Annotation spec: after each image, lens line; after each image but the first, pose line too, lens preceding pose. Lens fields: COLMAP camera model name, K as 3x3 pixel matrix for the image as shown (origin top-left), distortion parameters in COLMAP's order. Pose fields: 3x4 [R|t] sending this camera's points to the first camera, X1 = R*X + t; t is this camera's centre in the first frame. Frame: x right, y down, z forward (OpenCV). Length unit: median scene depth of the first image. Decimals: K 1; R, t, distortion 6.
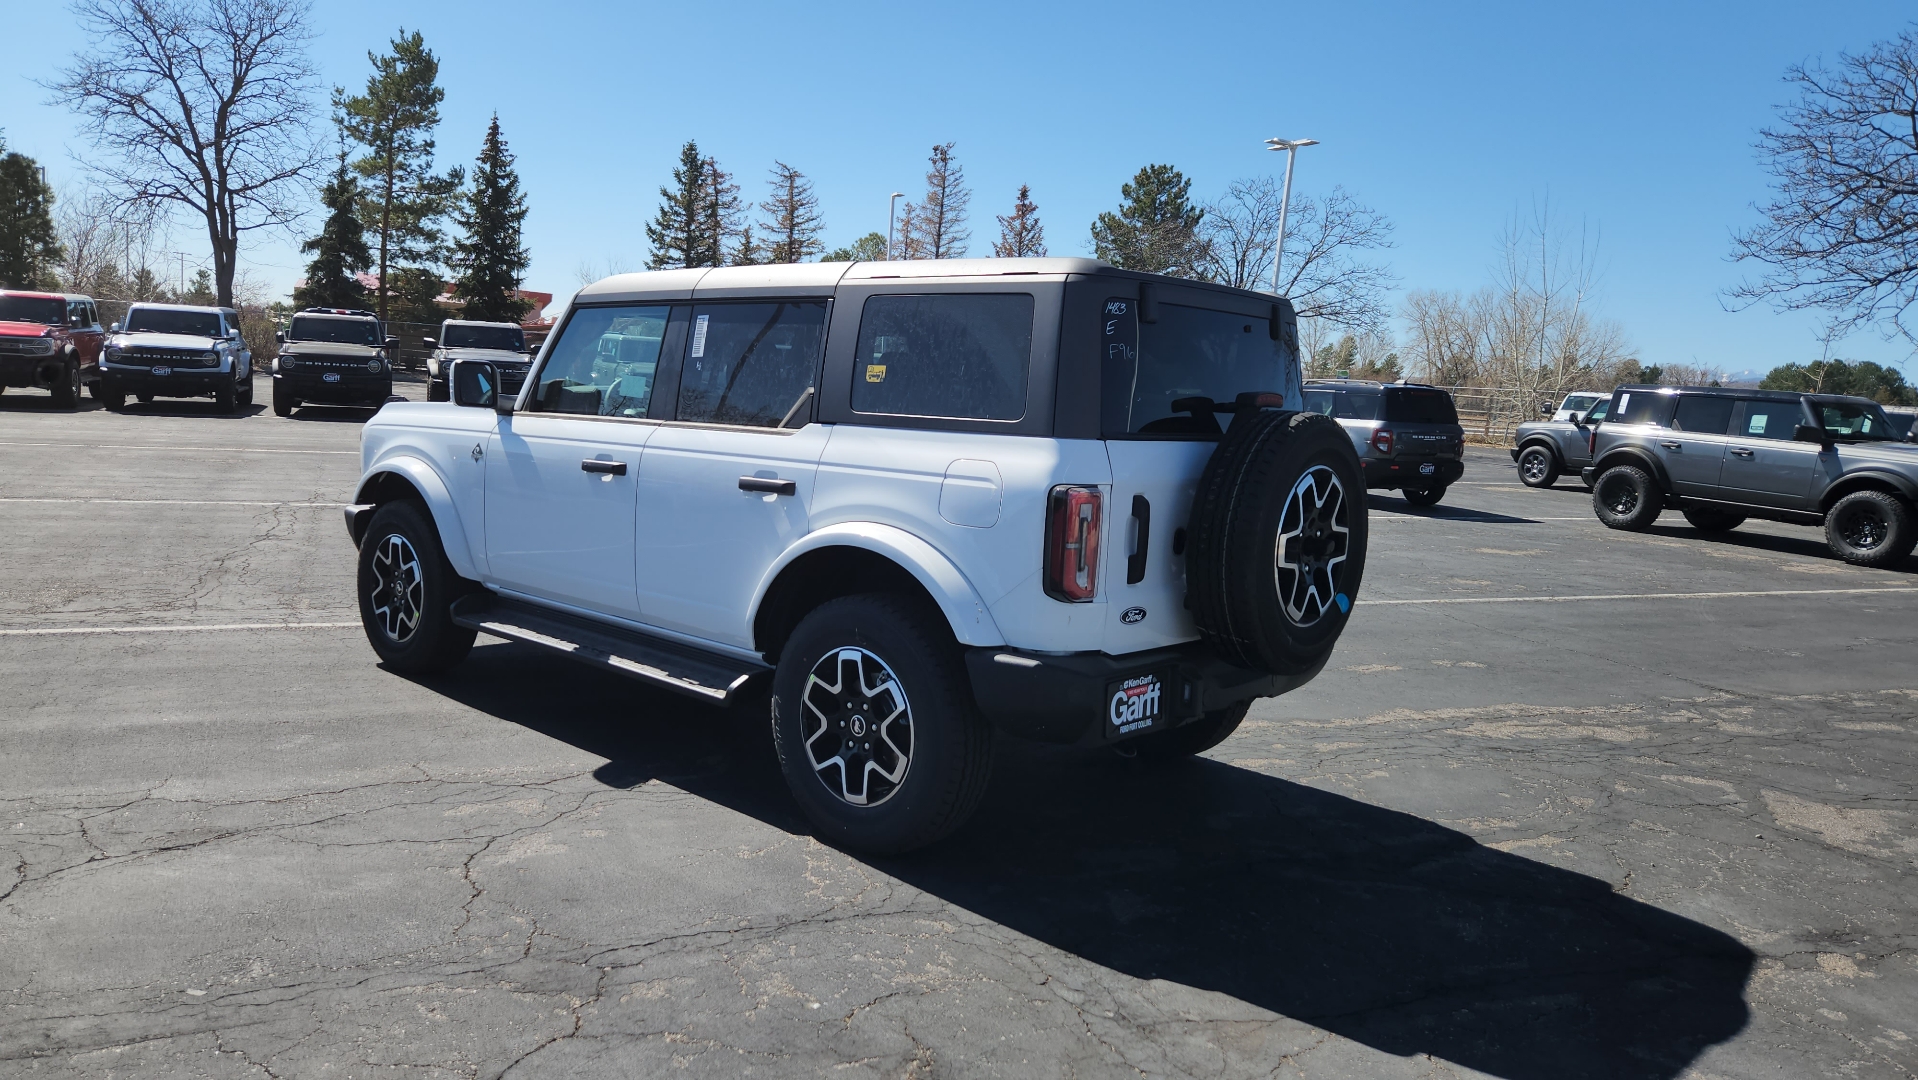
lens RADIAL K [[1282.0, 0, 916.6], [0, 1282.0, 531.0], [0, 0, 1]] dist [0.070831, -0.056469]
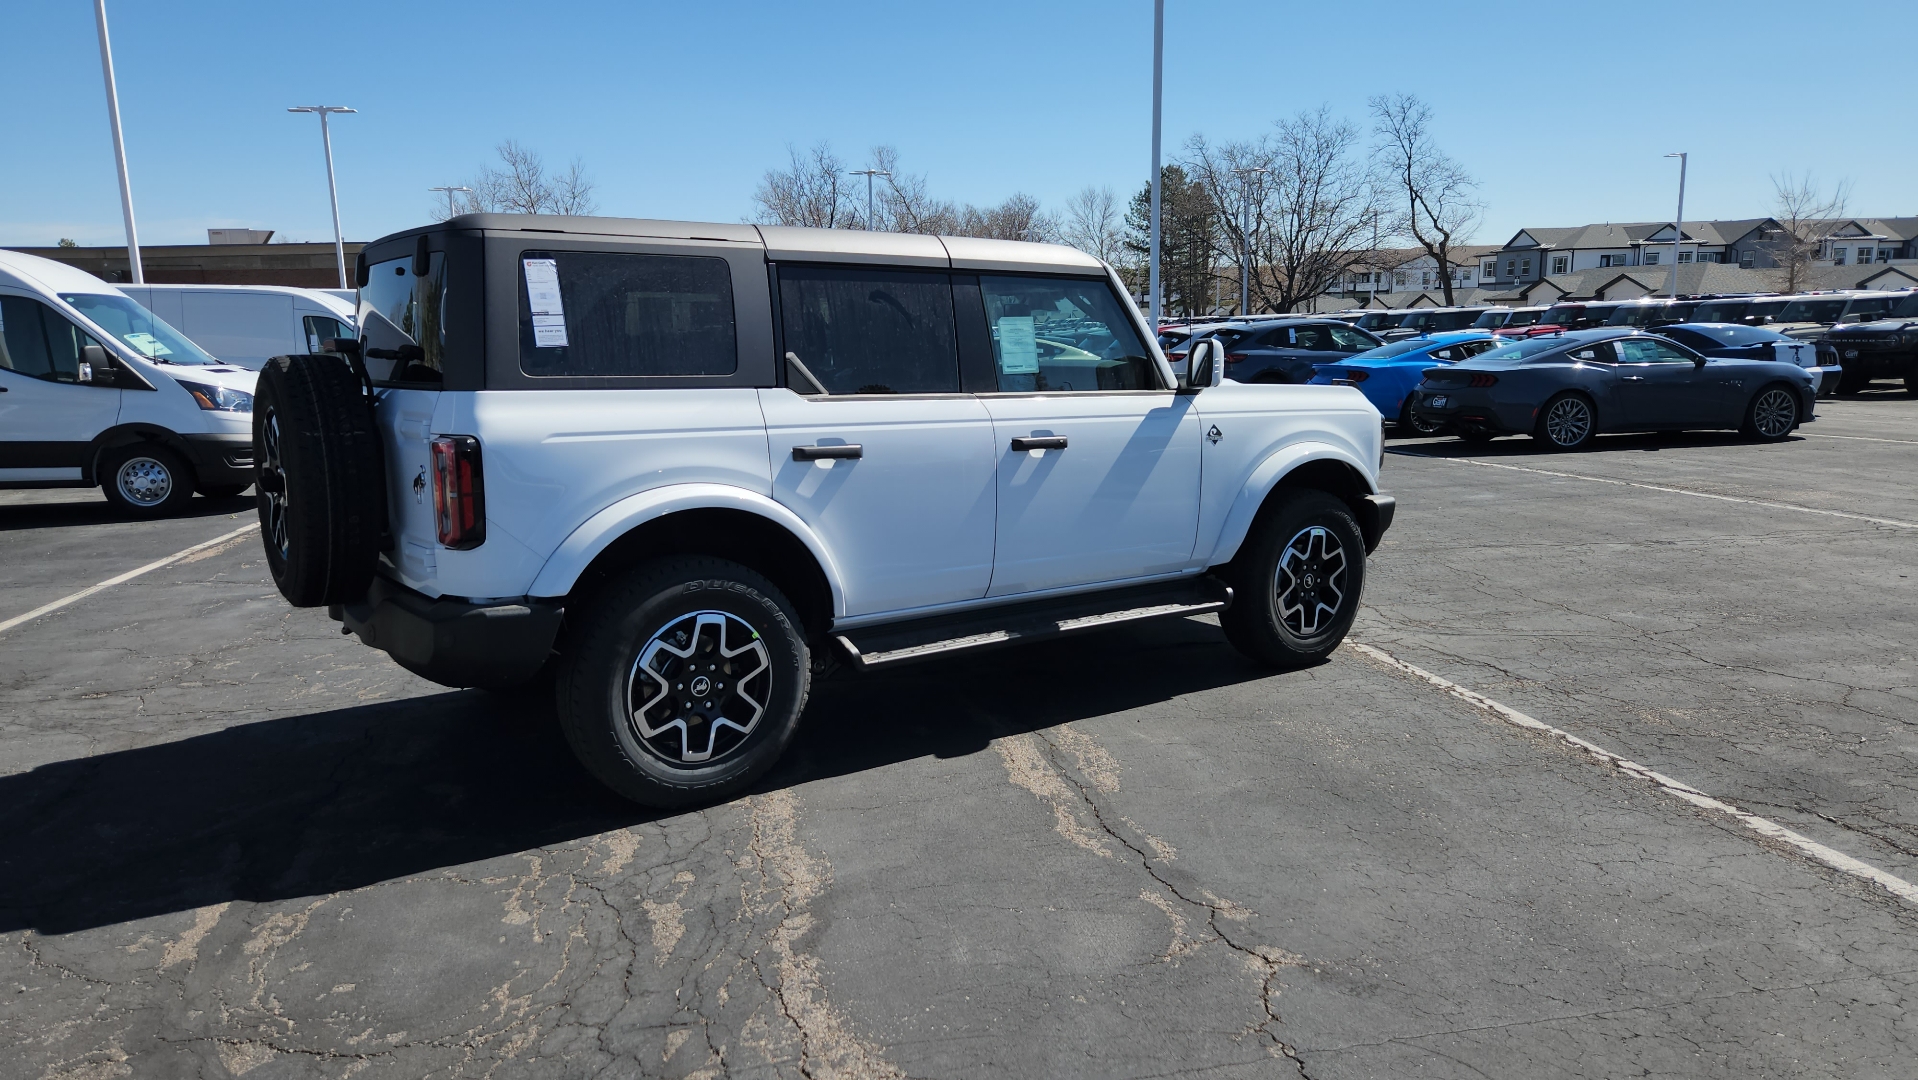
lens RADIAL K [[1282.0, 0, 929.9], [0, 1282.0, 555.8], [0, 0, 1]] dist [0.070831, -0.056469]
pose [[-0.223980, 0.107425, -0.968655, 0.970932], [-0.111233, 0.984594, 0.134913, -0.104874], [0.968225, 0.137964, -0.208581, 1.386731]]
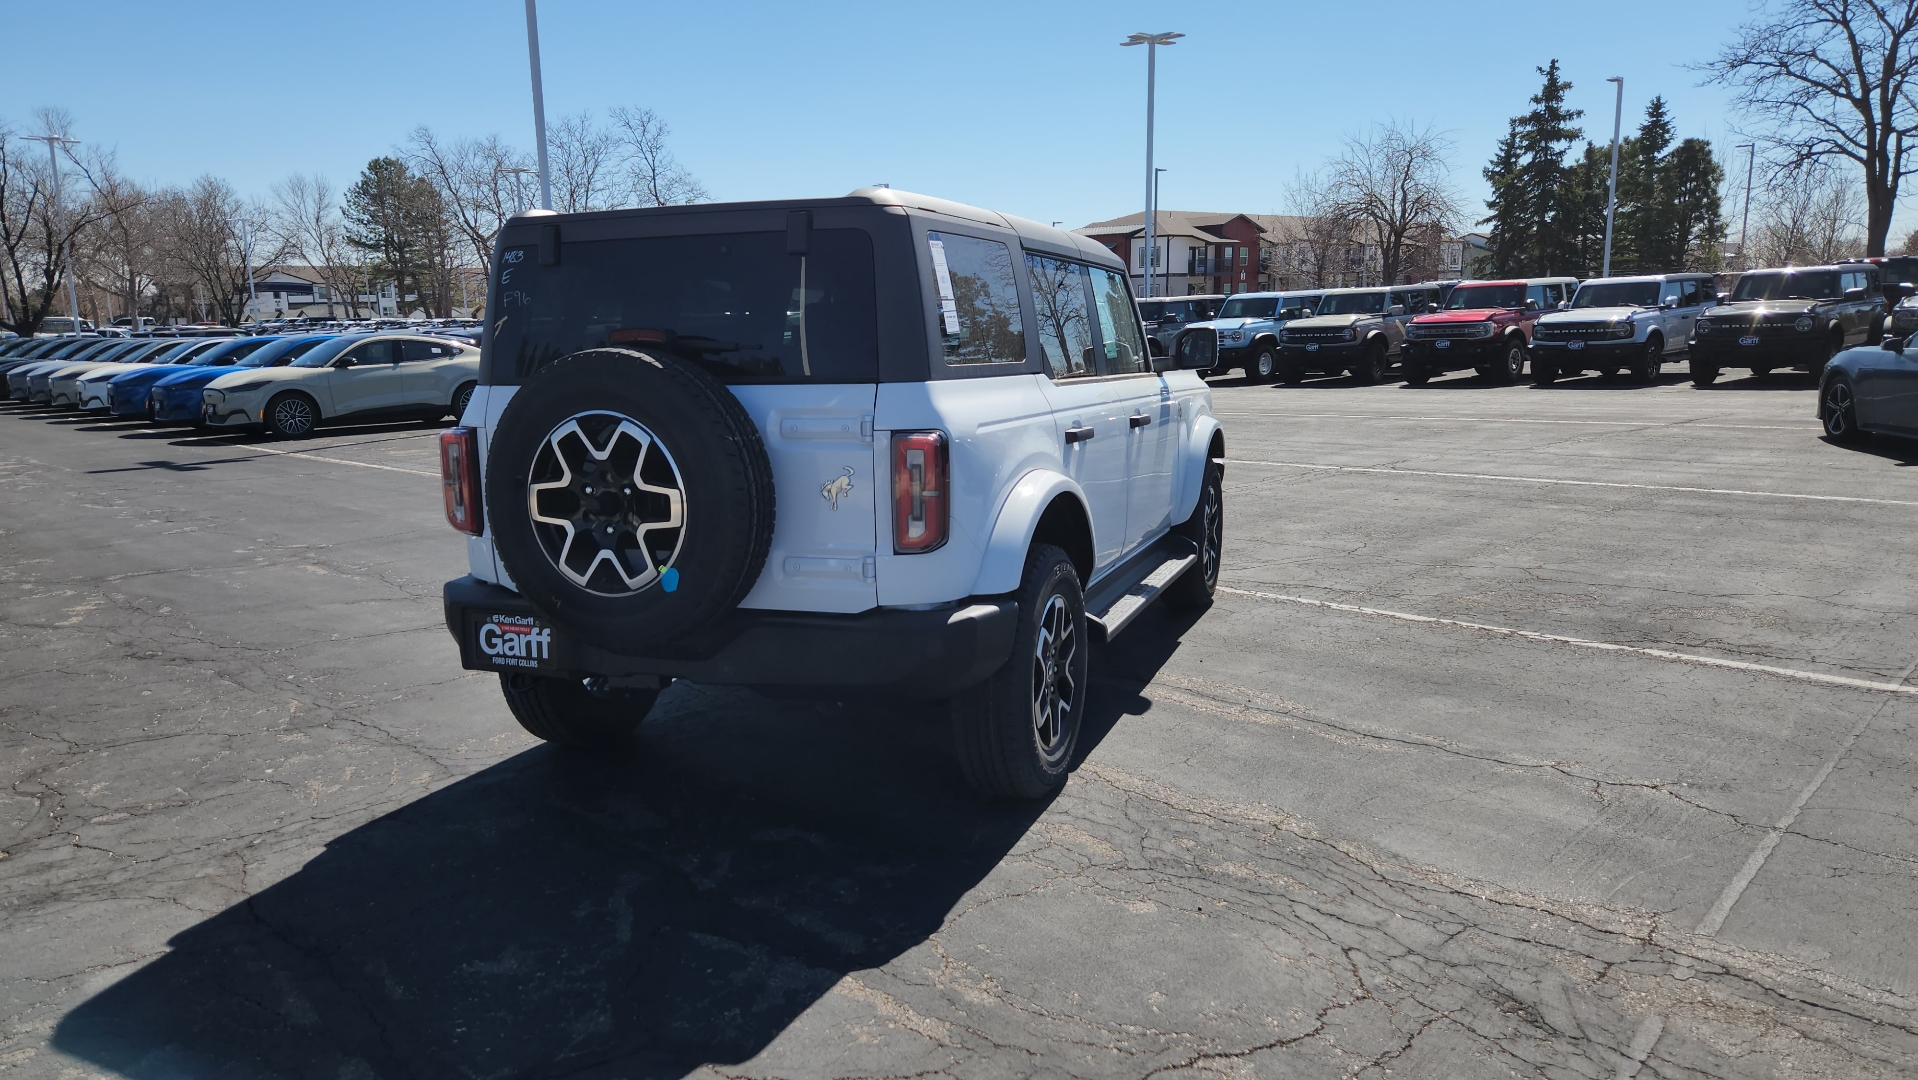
lens RADIAL K [[1281.2, 0, 928.8], [0, 1281.2, 558.1], [0, 0, 1]] dist [0.066130, -0.046335]
pose [[0.347992, 0.099633, -0.932188, 0.948324], [-0.064585, 0.994522, 0.082186, -0.029811], [0.935270, 0.031606, 0.352521, 0.715584]]
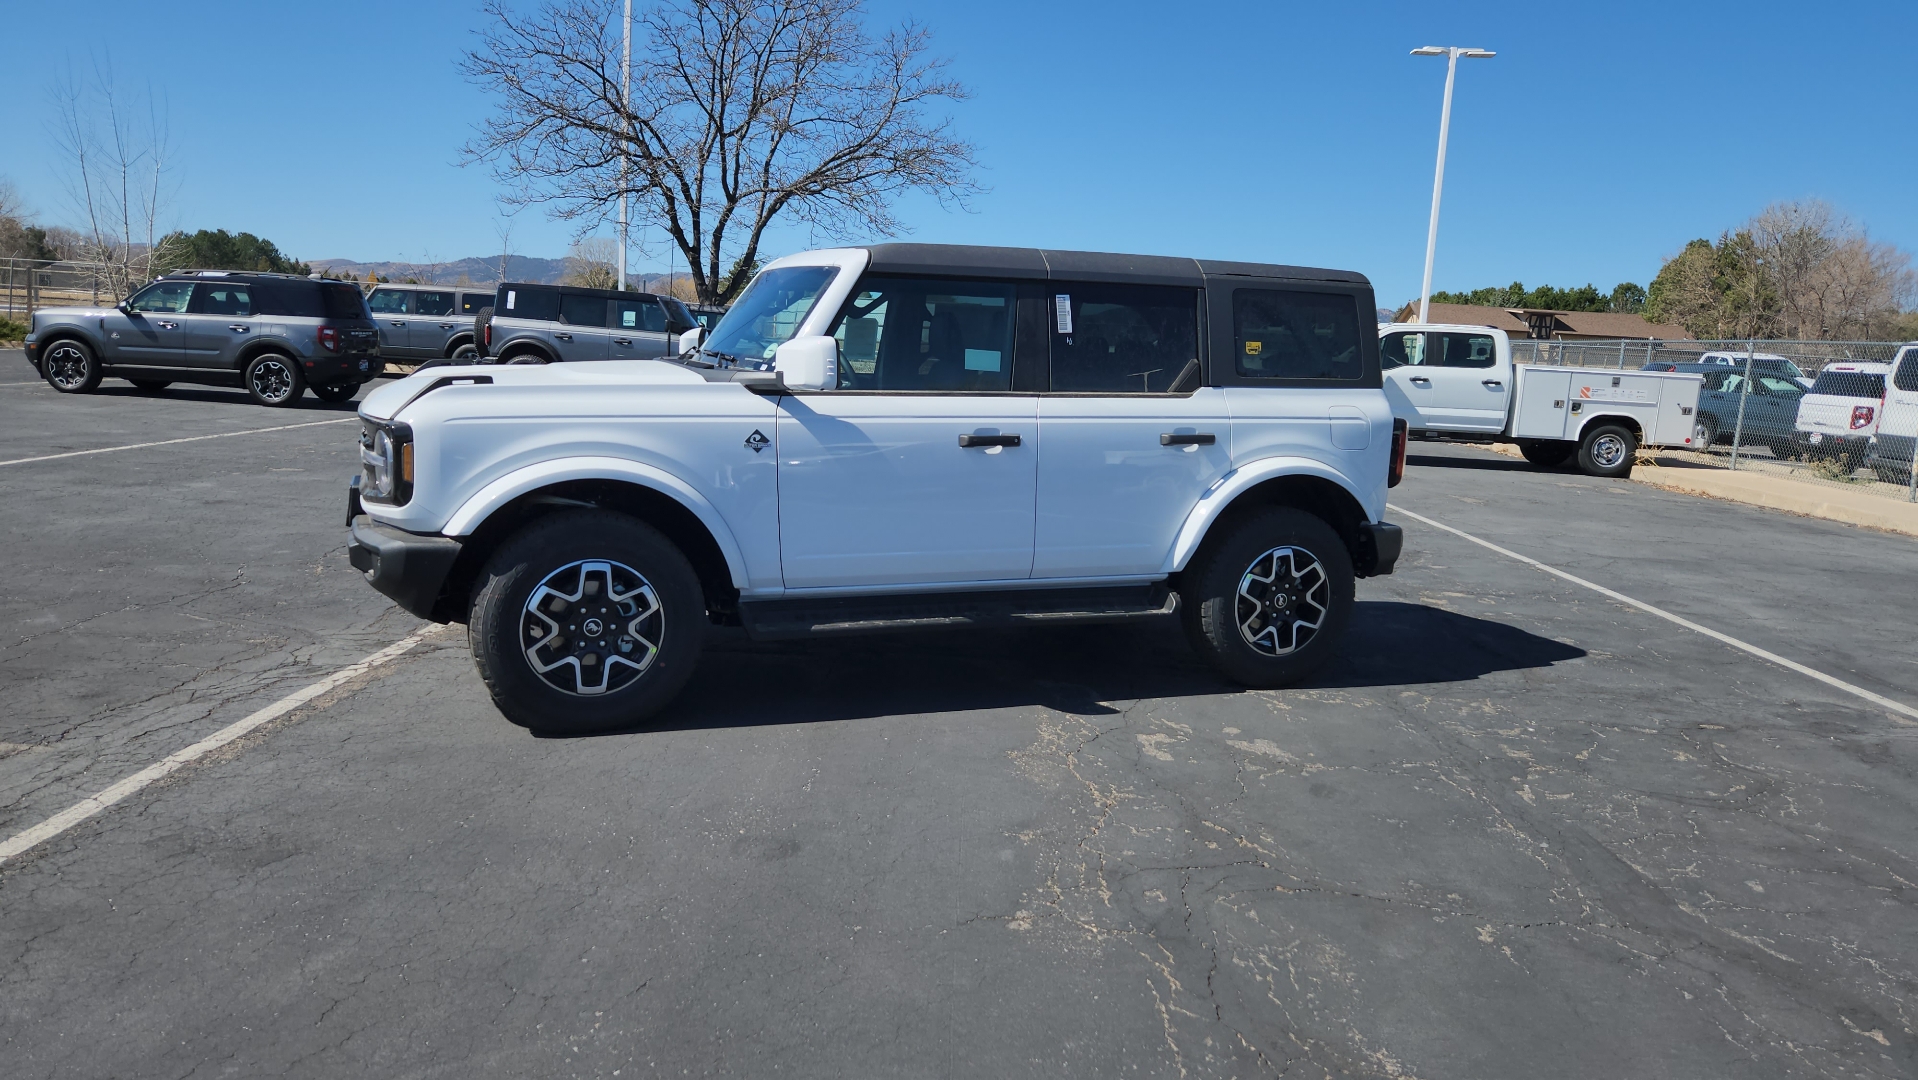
lens RADIAL K [[1282.0, 0, 923.3], [0, 1282.0, 538.2], [0, 0, 1]] dist [0.070831, -0.056469]
pose [[0.443194, -0.172908, 0.879592, -1.176846], [0.078616, 0.984938, 0.154005, -0.133931], [-0.892972, 0.000896, 0.450112, 0.574018]]
